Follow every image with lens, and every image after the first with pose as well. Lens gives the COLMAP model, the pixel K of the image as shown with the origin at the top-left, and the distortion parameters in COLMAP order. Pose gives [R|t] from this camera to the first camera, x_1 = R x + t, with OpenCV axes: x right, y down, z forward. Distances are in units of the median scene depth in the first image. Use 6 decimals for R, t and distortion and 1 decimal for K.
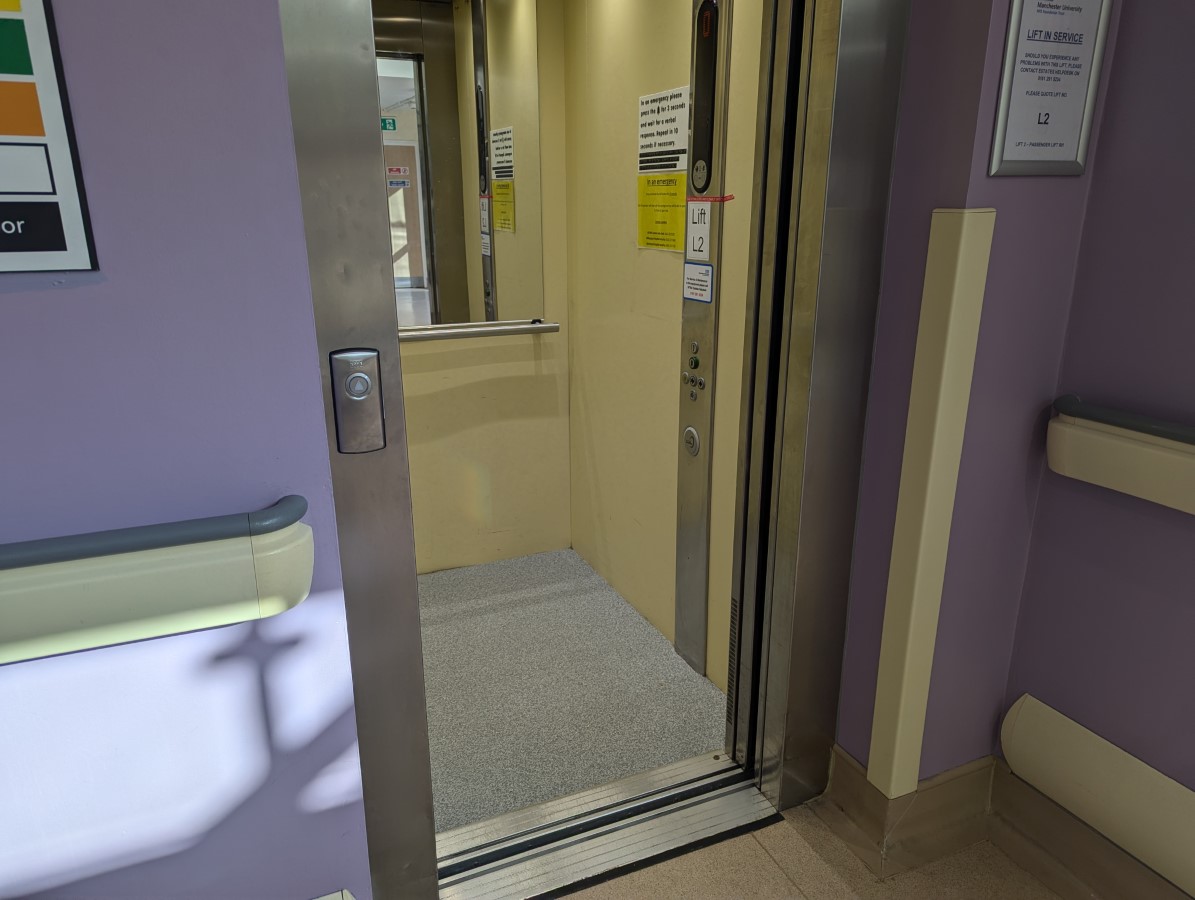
lens RADIAL K [[837.1, 0, 597.5], [0, 837.1, 450.0], [0, 0, 1]] dist [0.044059, -0.000296]
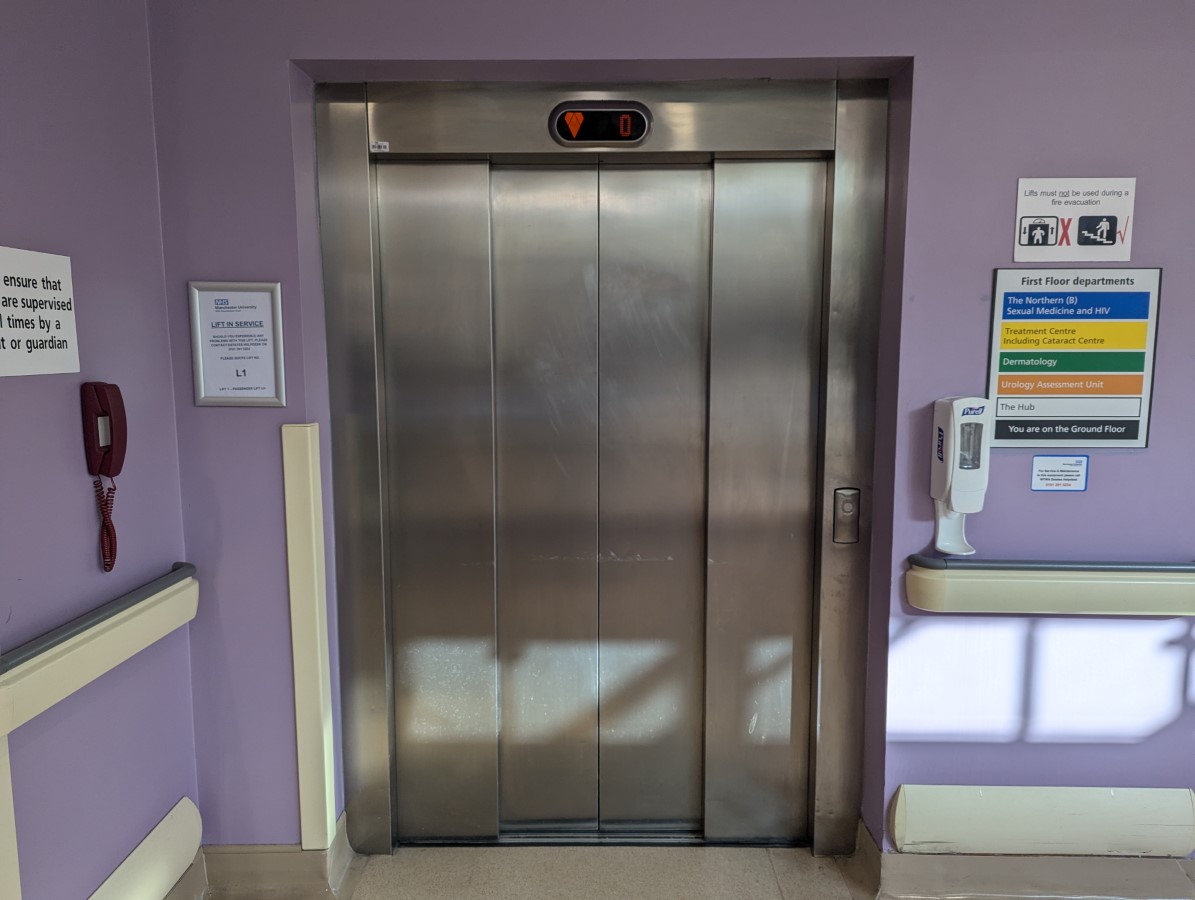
lens RADIAL K [[852.3, 0, 597.5], [0, 852.3, 450.0], [0, 0, 1]] dist [0.104810, -0.137533]
pose [[0.907519, 0.054019, -0.416523, -0.721000], [-0.122042, 0.982822, -0.138442, 0.229224], [0.401889, 0.176473, 0.898522, -1.299633]]
